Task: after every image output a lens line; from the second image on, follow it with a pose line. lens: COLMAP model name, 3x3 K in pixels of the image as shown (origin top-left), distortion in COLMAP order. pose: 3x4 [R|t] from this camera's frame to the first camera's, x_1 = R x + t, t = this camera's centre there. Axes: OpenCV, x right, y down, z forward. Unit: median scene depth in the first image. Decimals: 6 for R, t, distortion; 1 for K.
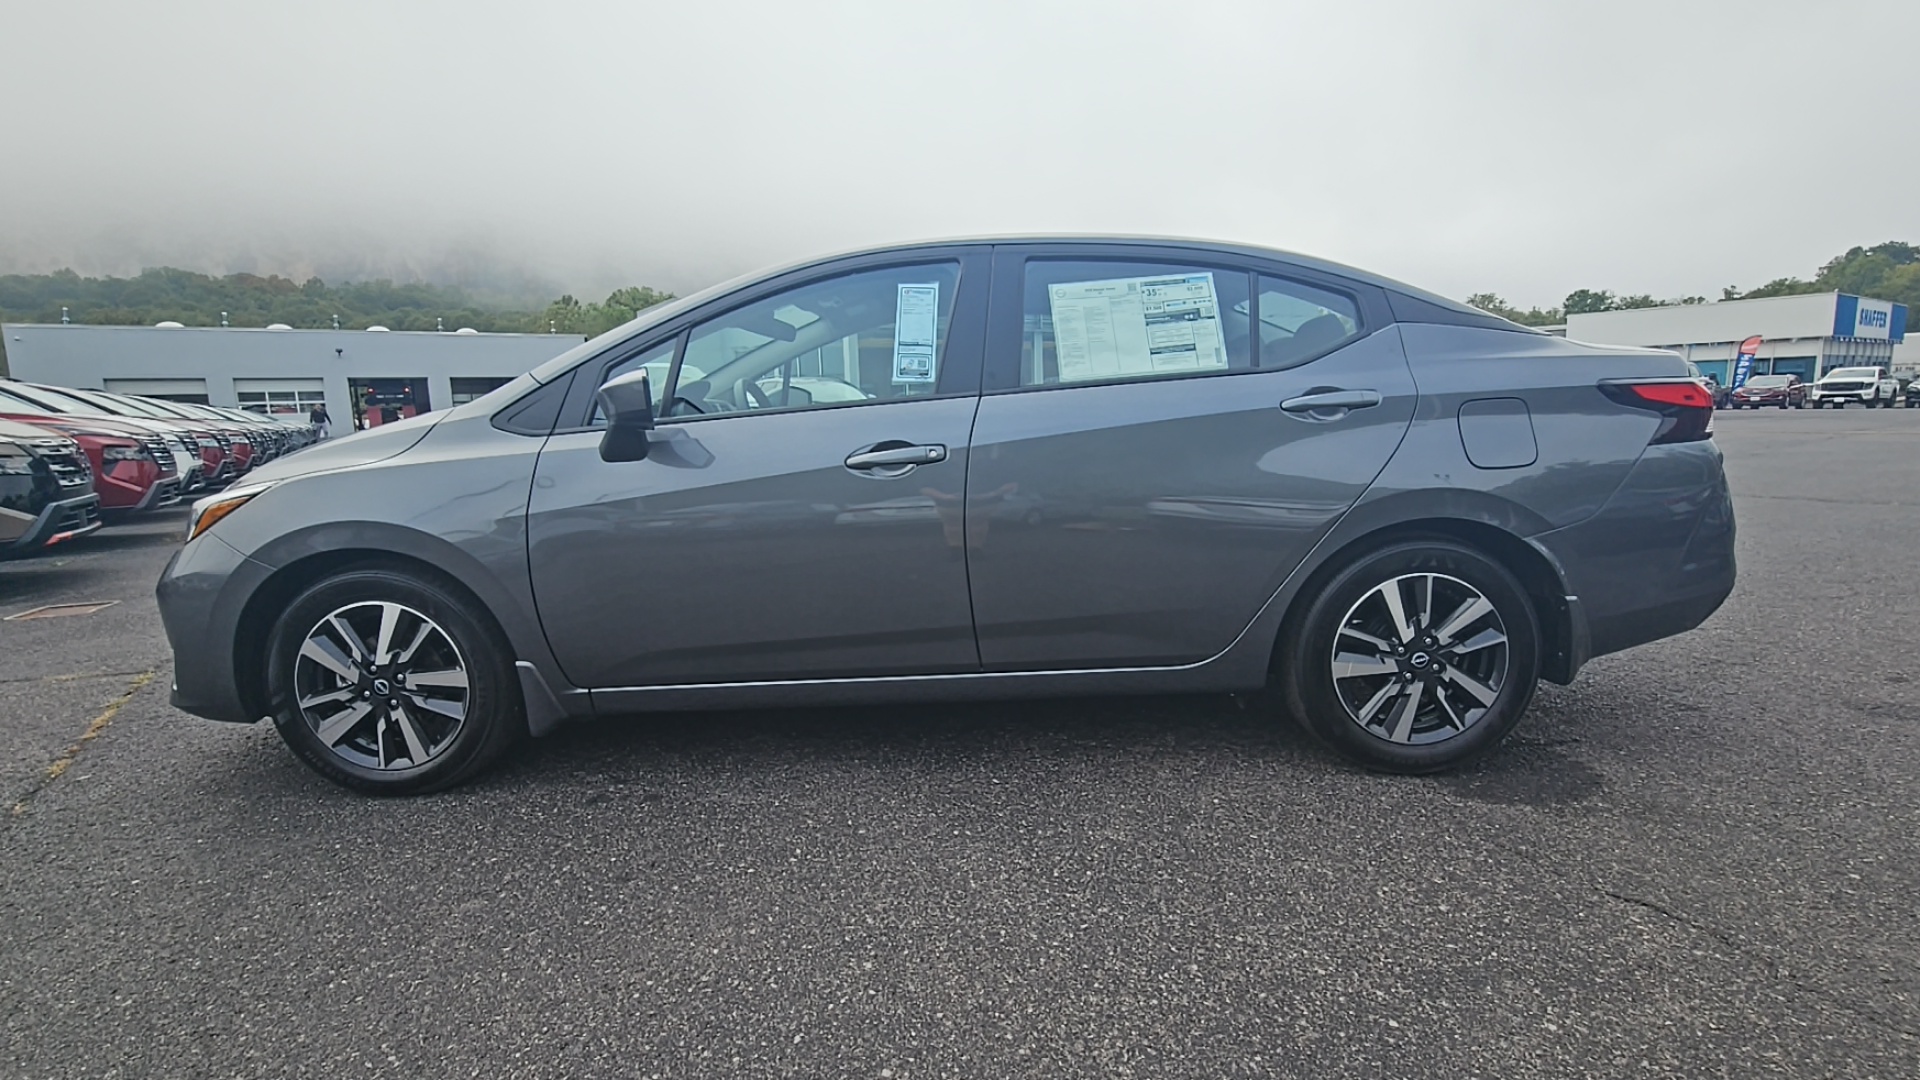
lens RADIAL K [[868.1, 0, 937.6], [0, 868.1, 536.7], [0, 0, 1]] dist [0.002599, 0.000257]
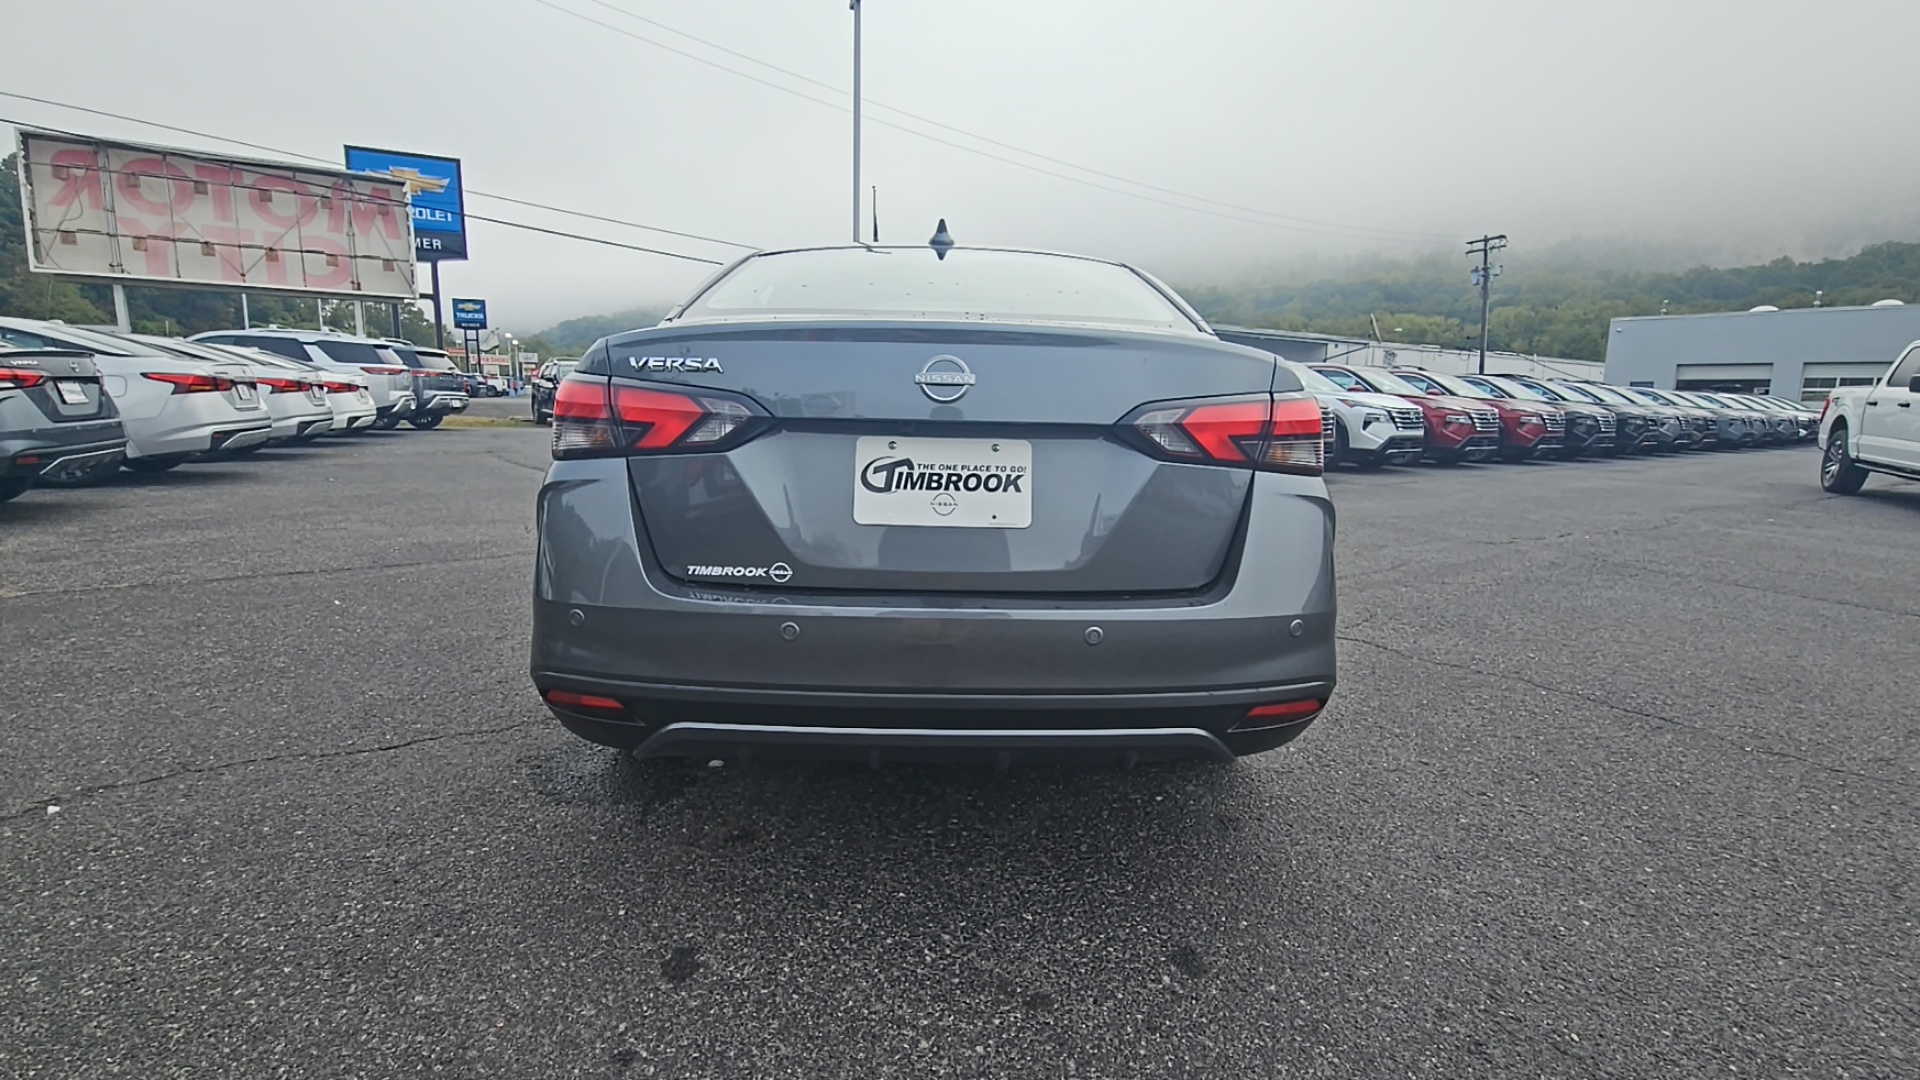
lens RADIAL K [[853.5, 0, 947.3], [0, 853.5, 535.6], [0, 0, 1]] dist [0.000143, -0.000830]
pose [[0.025904, 0.190610, -0.981324, 1.648987], [-0.171135, 0.968007, 0.183506, -0.252280], [0.984907, 0.163185, 0.057695, 1.413384]]
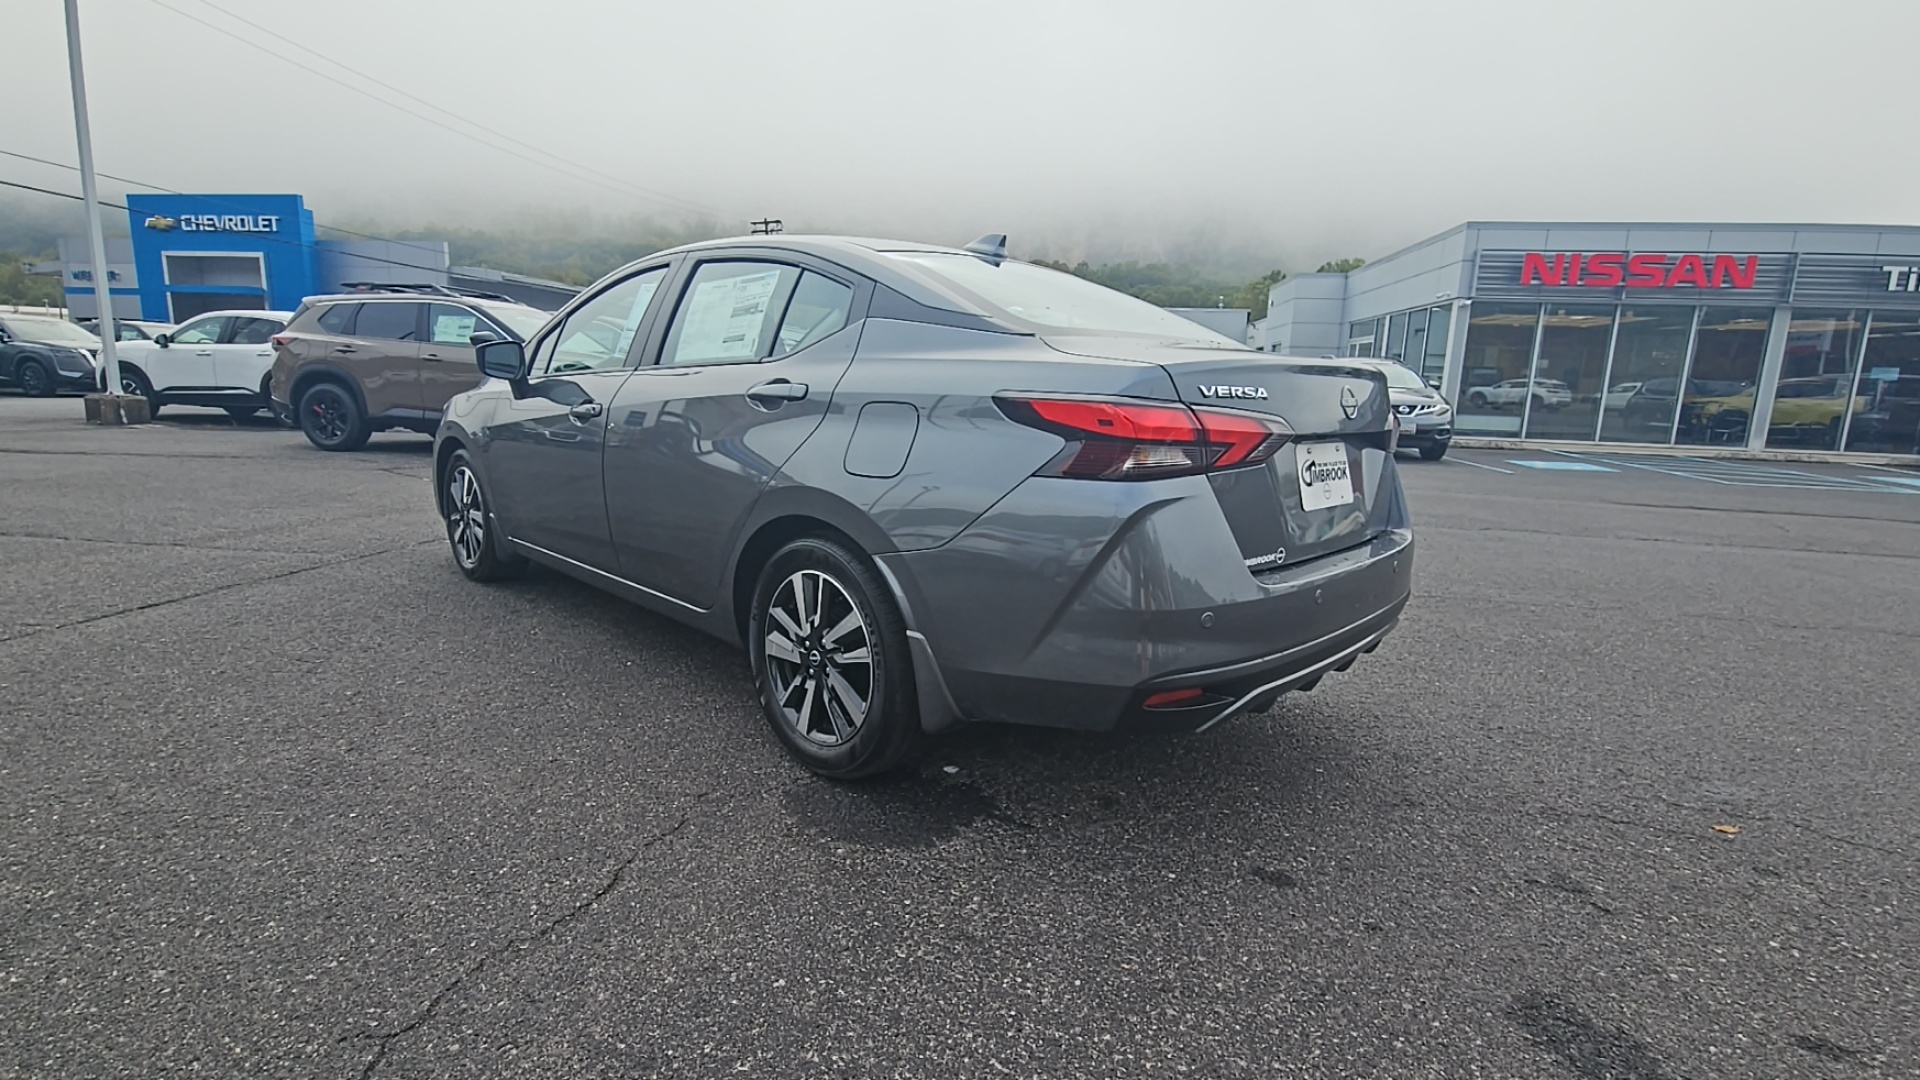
lens RADIAL K [[849.7, 0, 954.7], [0, 849.7, 535.3], [0, 0, 1]] dist [0.014993, -0.011859]
pose [[0.721582, 0.181196, -0.668198, 1.292670], [-0.160020, 0.982660, 0.093664, -0.113546], [0.673583, 0.039339, 0.738064, 0.378158]]
